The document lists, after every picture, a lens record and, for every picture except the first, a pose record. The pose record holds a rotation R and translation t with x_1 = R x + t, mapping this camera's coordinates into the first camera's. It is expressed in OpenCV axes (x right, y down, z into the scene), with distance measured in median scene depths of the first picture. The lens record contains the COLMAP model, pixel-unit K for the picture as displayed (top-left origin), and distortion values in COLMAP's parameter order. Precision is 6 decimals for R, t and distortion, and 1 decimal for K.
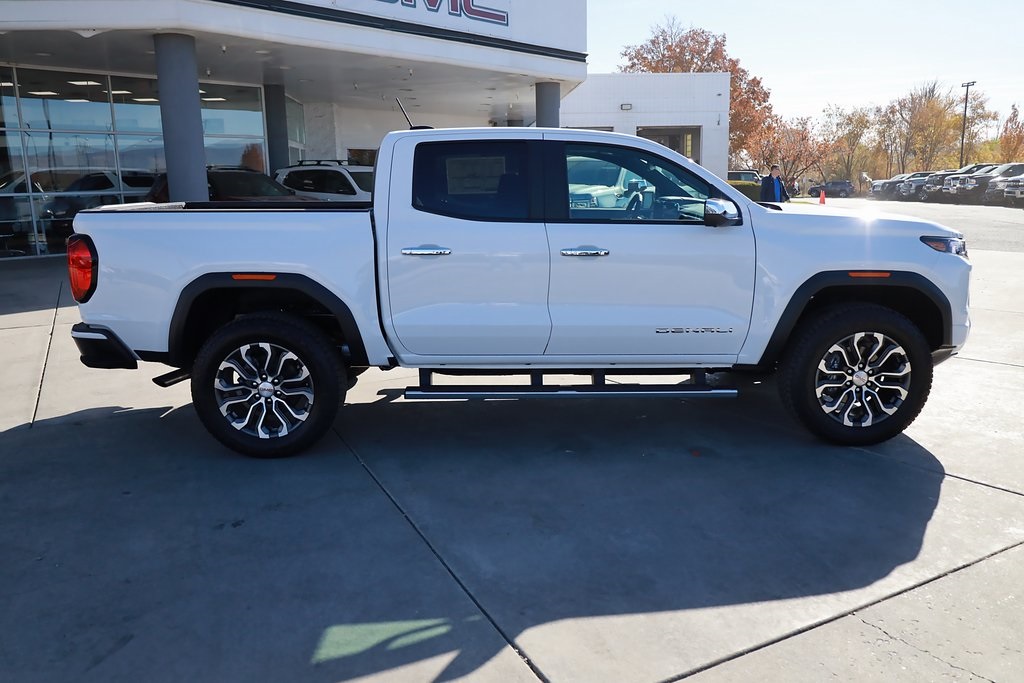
lens RADIAL K [[806.3, 0, 508.9], [0, 806.3, 336.7], [0, 0, 1]] dist [-0.012300, 0.008996]
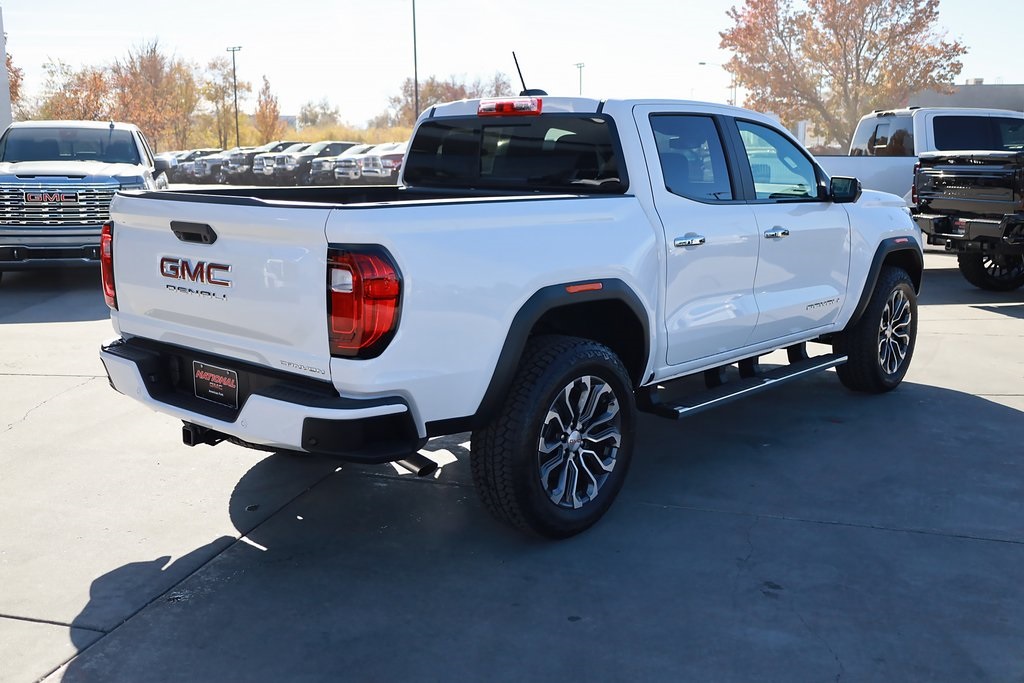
lens RADIAL K [[1039.6, 0, 517.8], [0, 1039.6, 350.8], [0, 0, 1]] dist [0.023716, 0.000000]
pose [[0.658953, -0.130449, 0.740786, -1.014591], [0.137958, 0.989100, 0.051458, -0.070576], [-0.739424, 0.068289, 0.669767, 0.393124]]
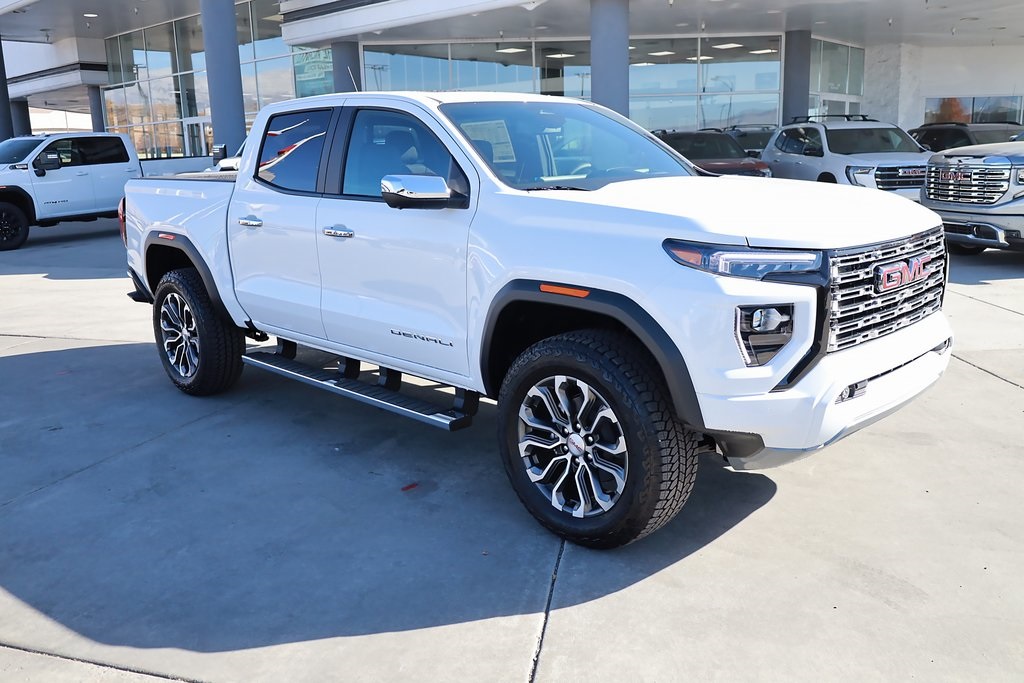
lens RADIAL K [[890.3, 0, 506.5], [0, 890.3, 333.7], [0, 0, 1]] dist [-0.007883, -0.003916]
pose [[0.680151, 0.140850, -0.719414, 0.920366], [-0.121925, 0.989435, 0.078445, -0.090702], [0.722862, 0.034360, 0.690138, 0.443955]]
